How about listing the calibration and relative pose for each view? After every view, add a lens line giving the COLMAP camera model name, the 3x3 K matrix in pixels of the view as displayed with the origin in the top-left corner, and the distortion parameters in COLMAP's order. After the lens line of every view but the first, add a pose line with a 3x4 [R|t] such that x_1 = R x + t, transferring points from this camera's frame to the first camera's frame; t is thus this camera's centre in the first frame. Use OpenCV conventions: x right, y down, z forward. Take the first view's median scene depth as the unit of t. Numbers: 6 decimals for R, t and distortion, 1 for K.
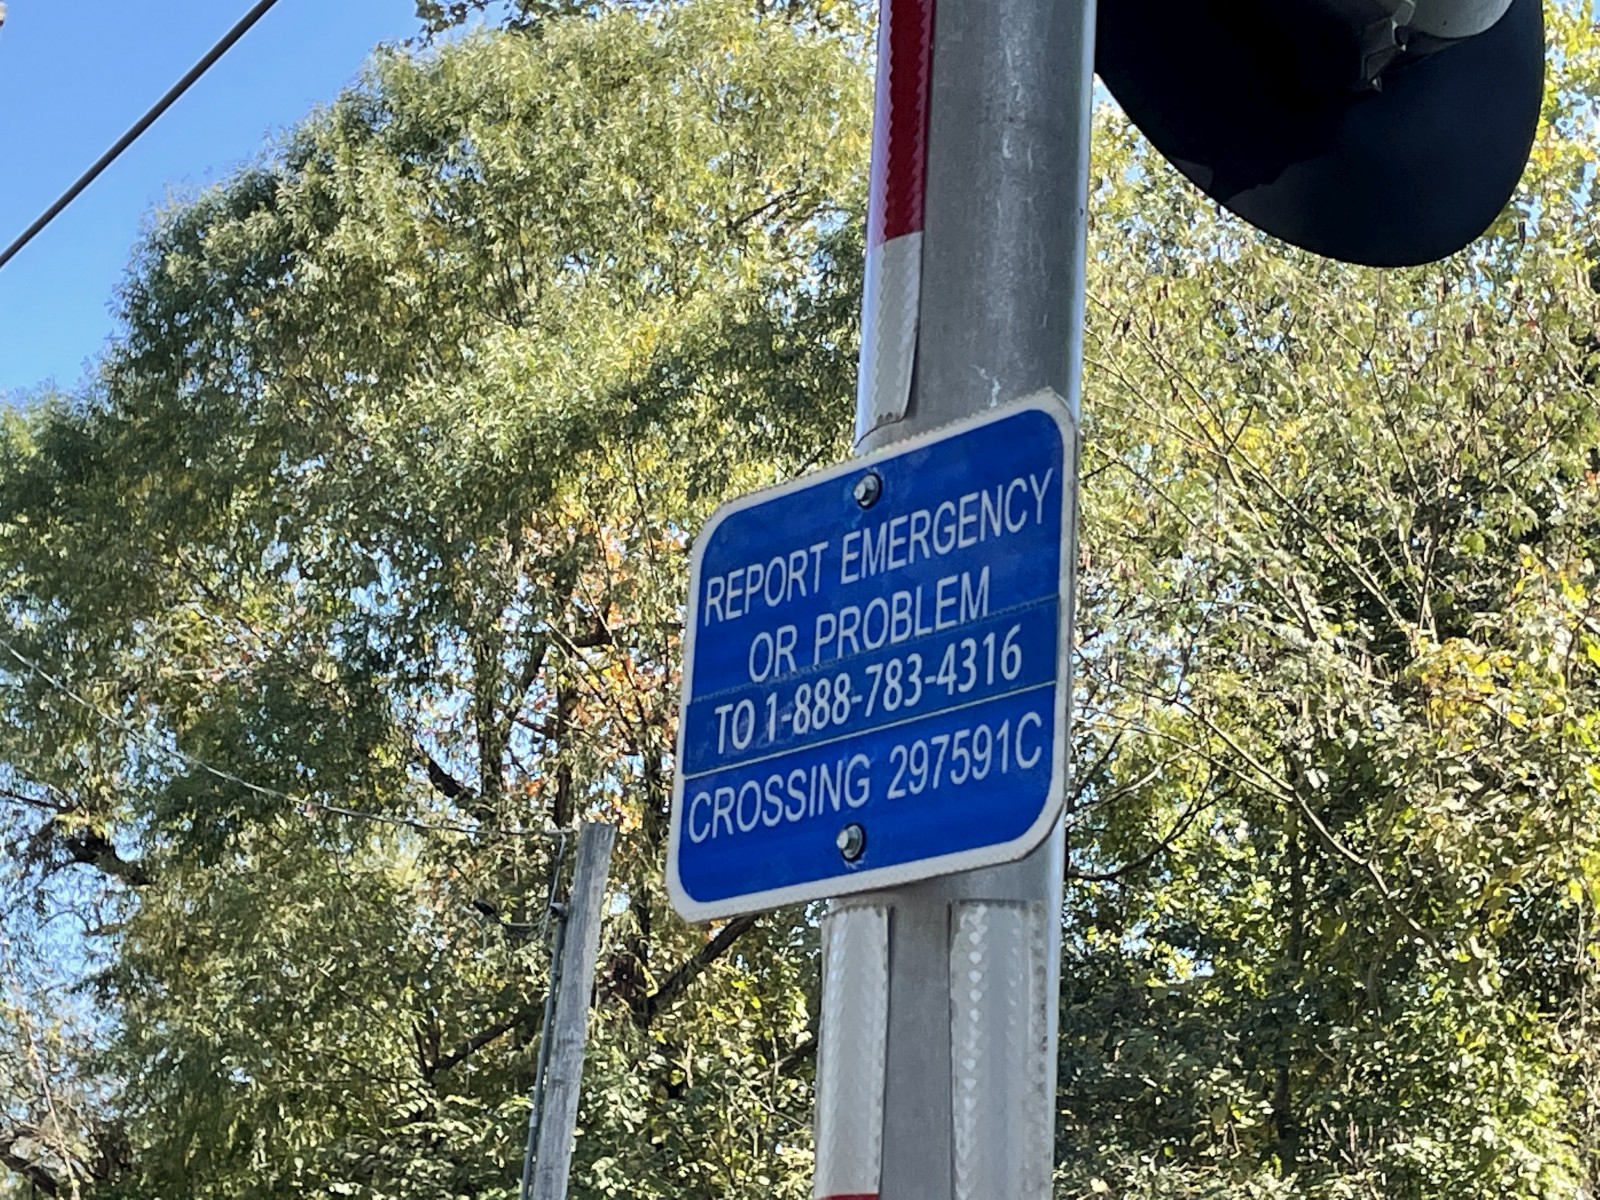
lens RADIAL K [[3440.4, 0, 800.0], [0, 3440.4, 600.0], [0, 0, 1]] dist [0.259019, -2.070489]
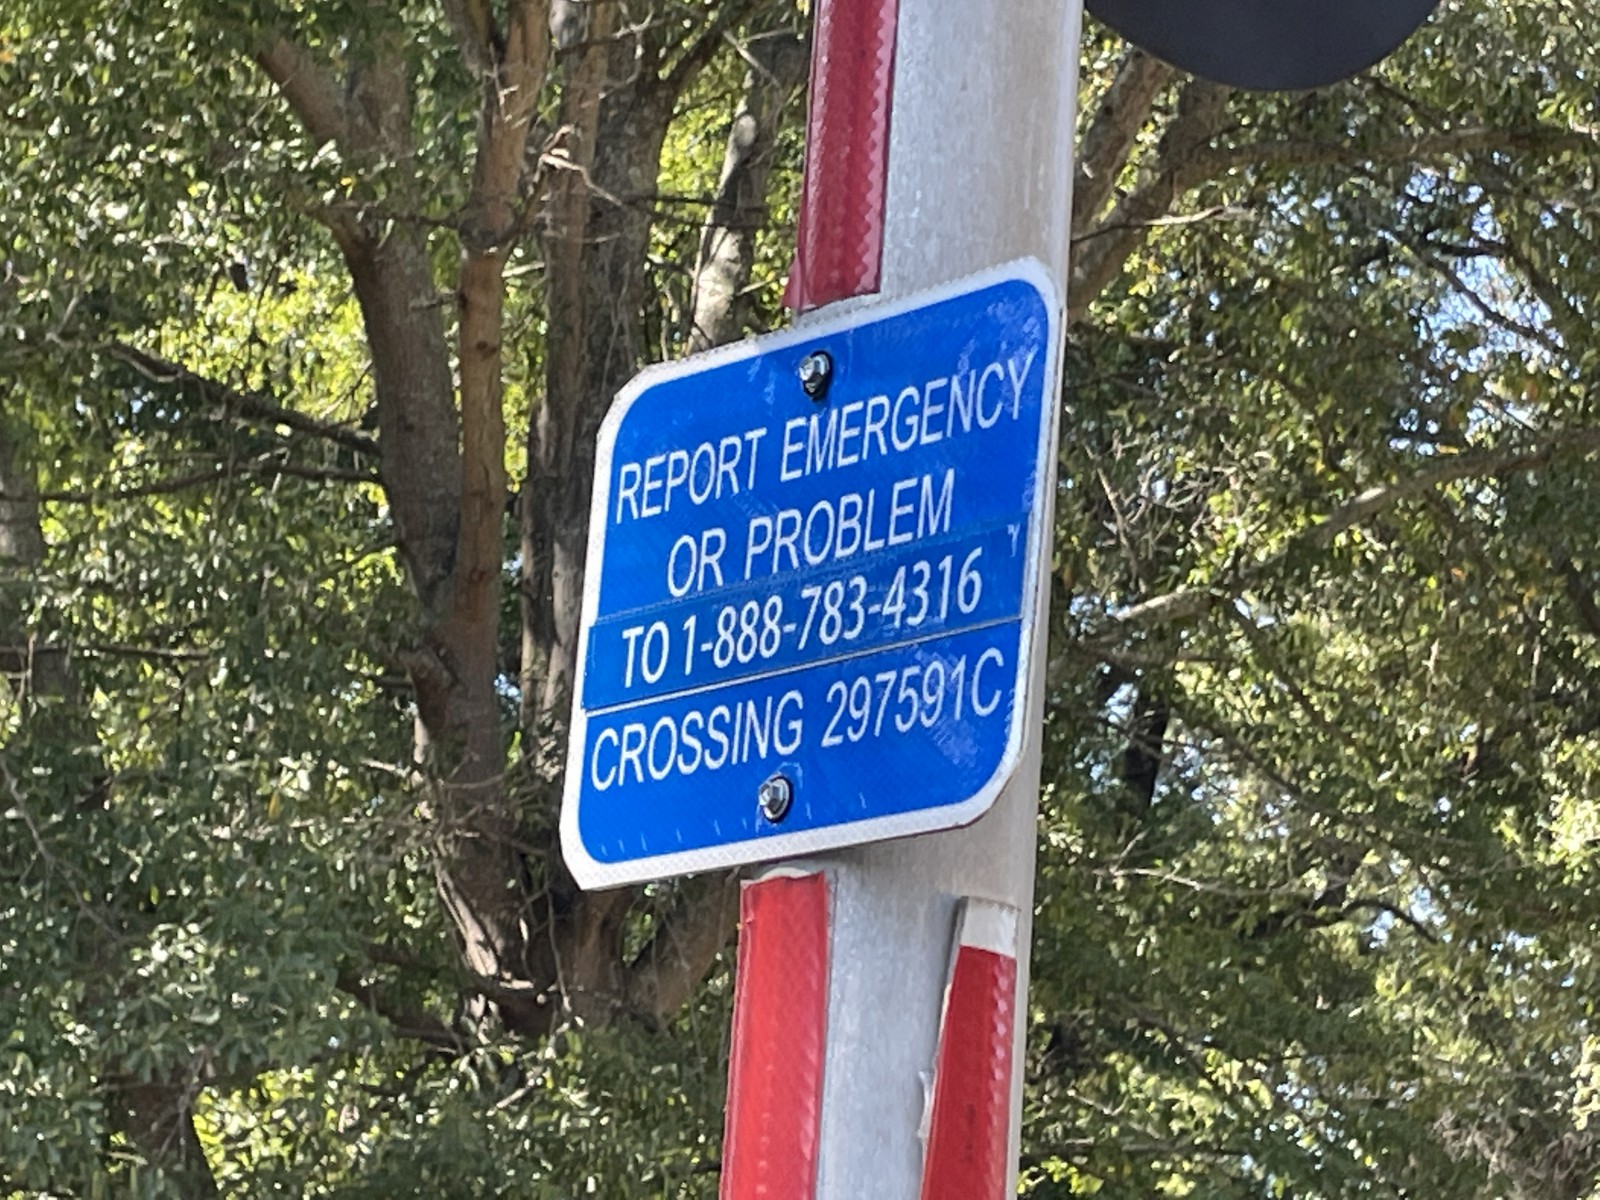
lens RADIAL K [[4621.1, 0, 800.0], [0, 4621.1, 600.0], [0, 0, 1]] dist [-0.069816, -0.031471]
pose [[0.999656, 0.023972, 0.010648, 0.006126], [-0.024293, 0.999221, 0.031086, -0.012069], [-0.009894, -0.031334, 0.999460, -0.122200]]
